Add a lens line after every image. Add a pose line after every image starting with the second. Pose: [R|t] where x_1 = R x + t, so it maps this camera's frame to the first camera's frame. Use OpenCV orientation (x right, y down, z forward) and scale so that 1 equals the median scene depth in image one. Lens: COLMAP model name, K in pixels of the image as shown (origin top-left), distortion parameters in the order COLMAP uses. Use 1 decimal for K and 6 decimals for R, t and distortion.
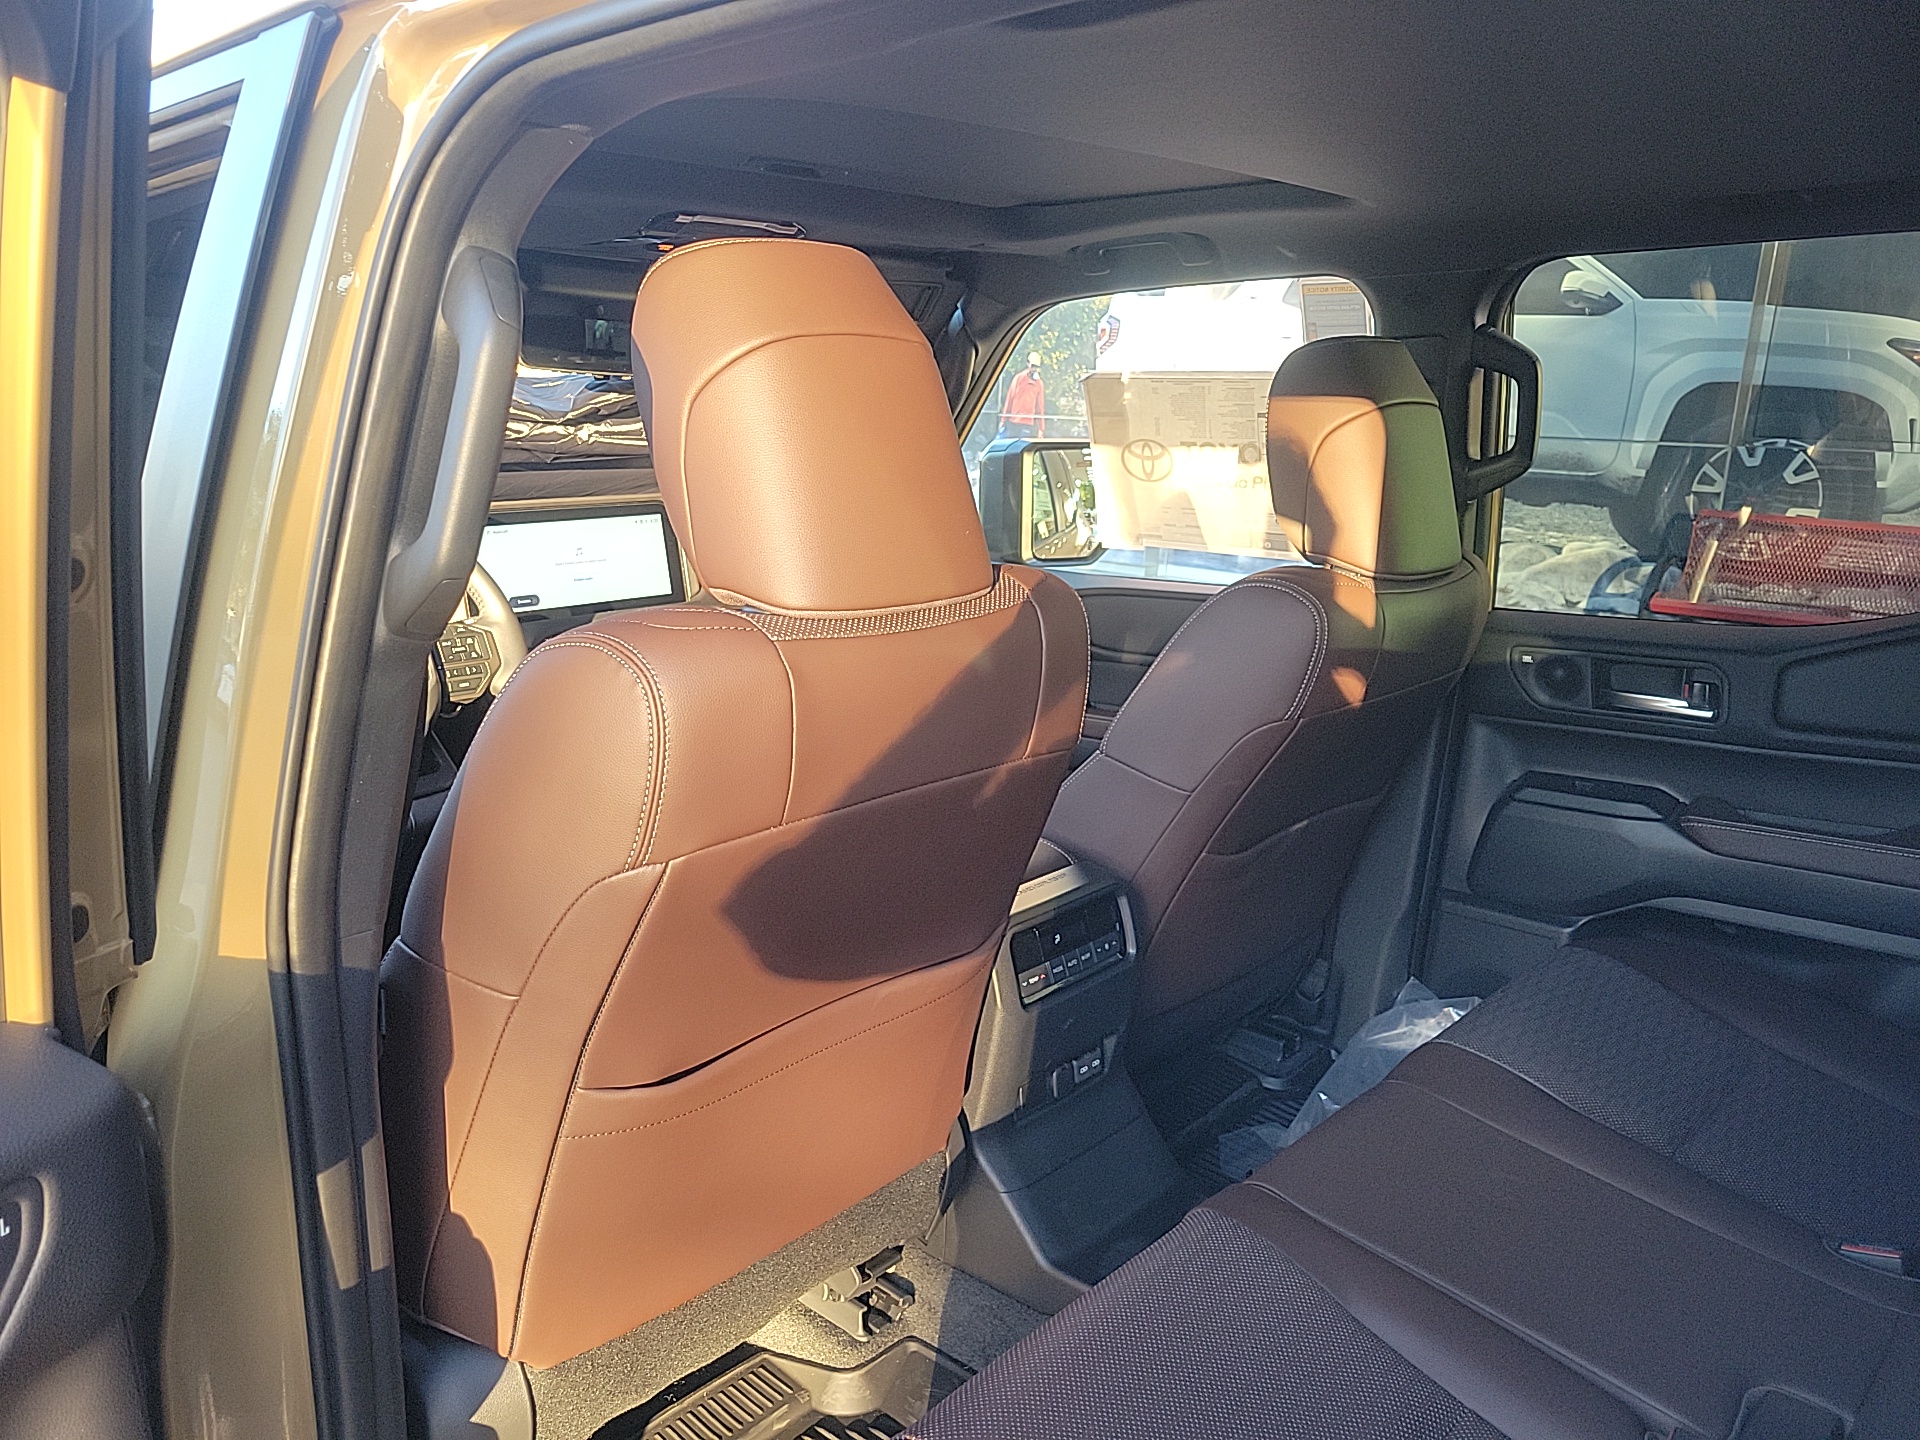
lens RADIAL K [[1477.4, 0, 952.4], [0, 1477.4, 719.3], [0, 0, 1]] dist [0.014841, 0.002541]
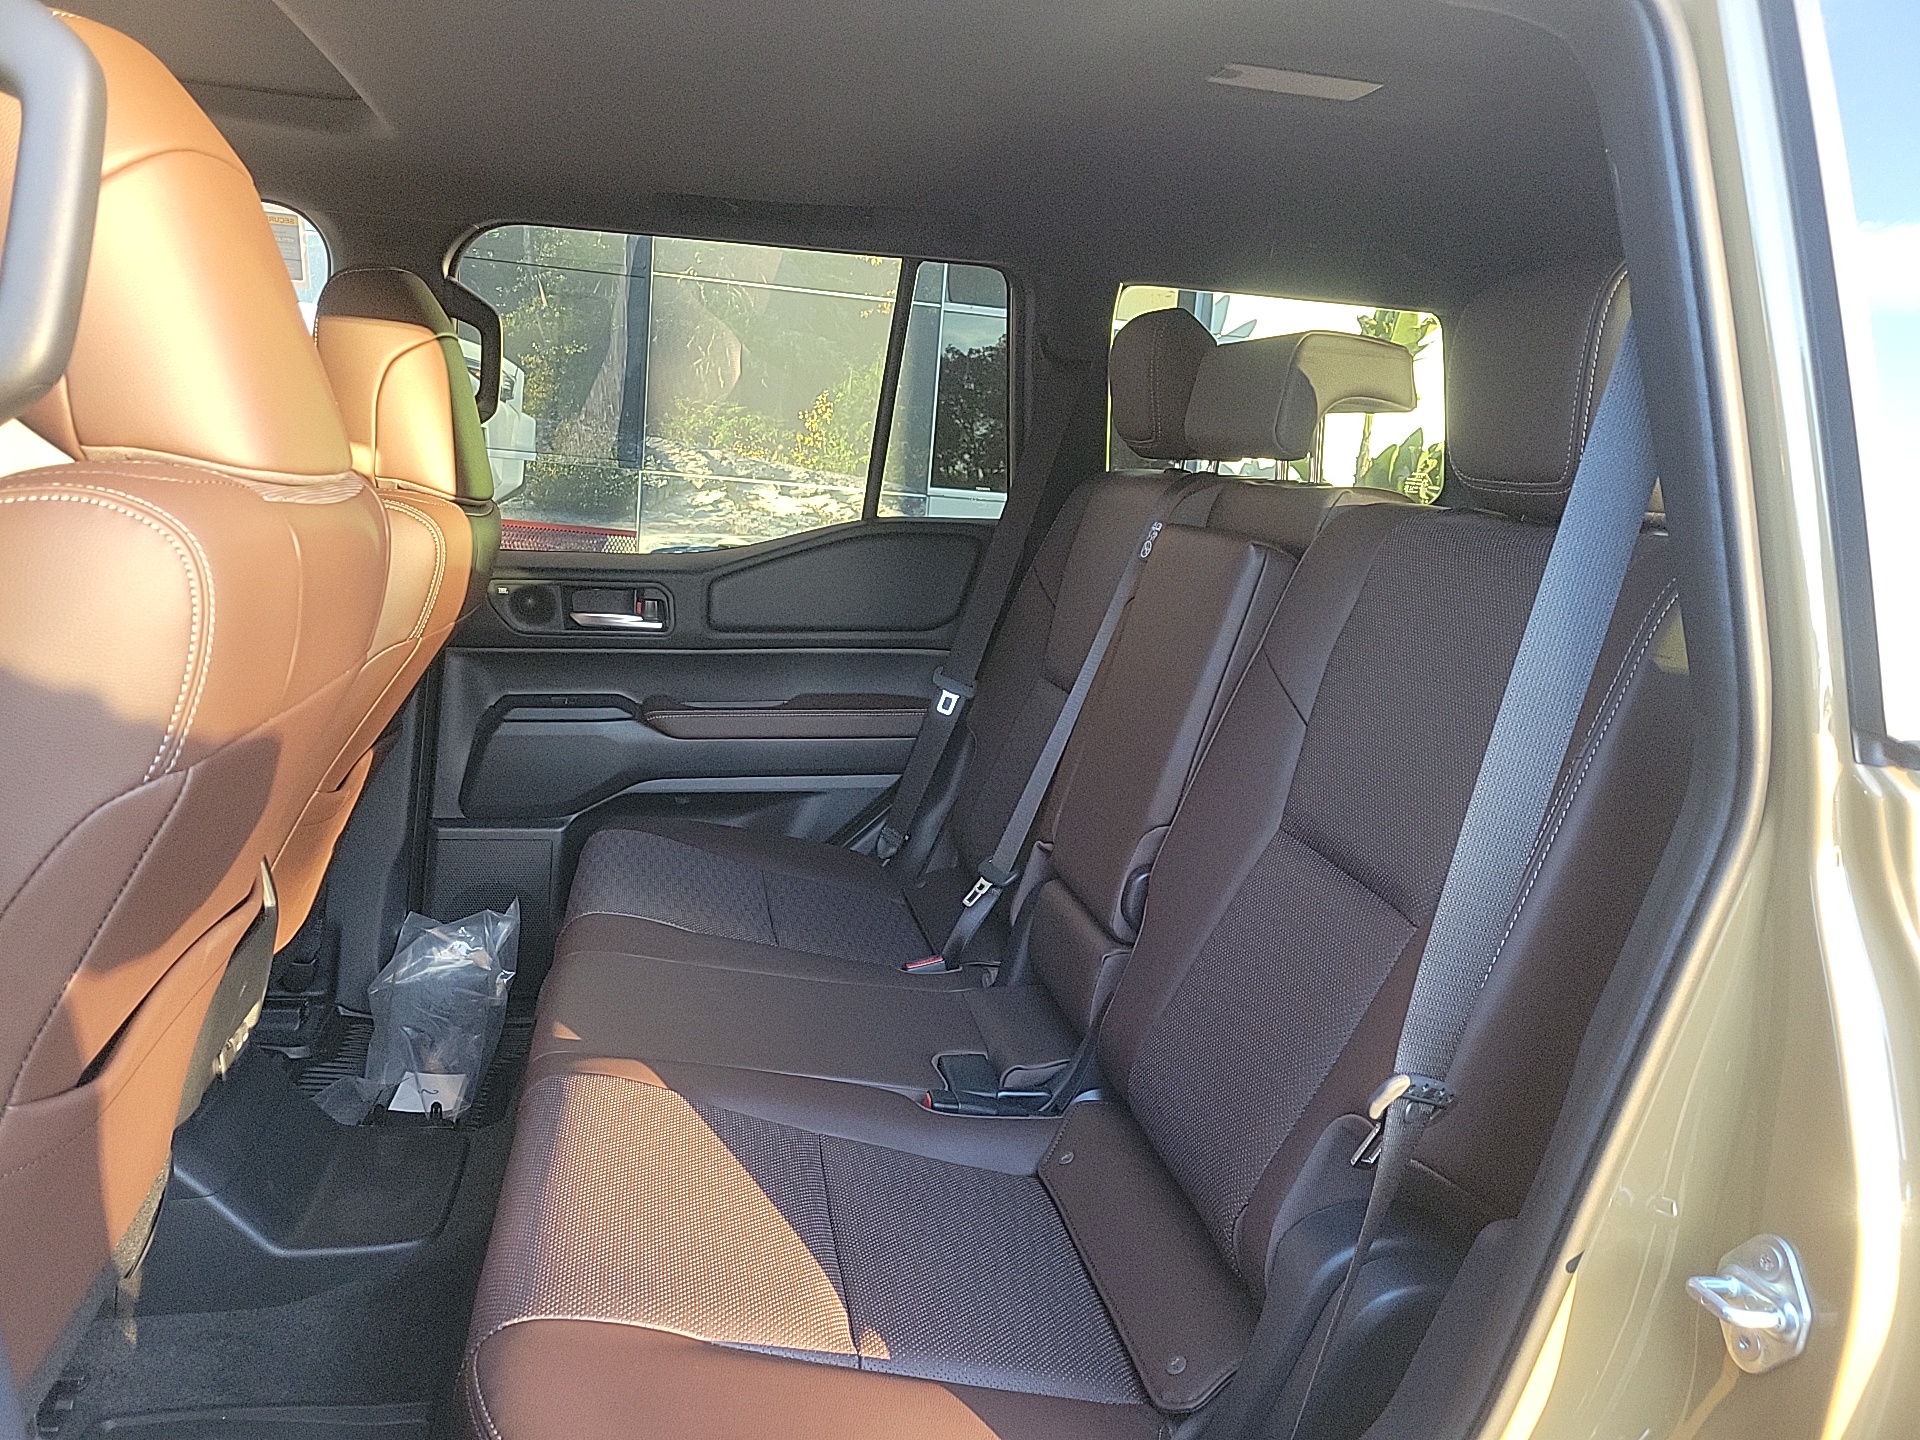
lens RADIAL K [[1477.4, 0, 970.9], [0, 1477.4, 722.0], [0, 0, 1]] dist [0.014841, 0.002541]
pose [[0.573400, -0.107728, 0.812162, -0.331635], [0.116147, 0.991994, 0.049581, 0.044085], [-0.811001, 0.065900, 0.581322, 0.091534]]
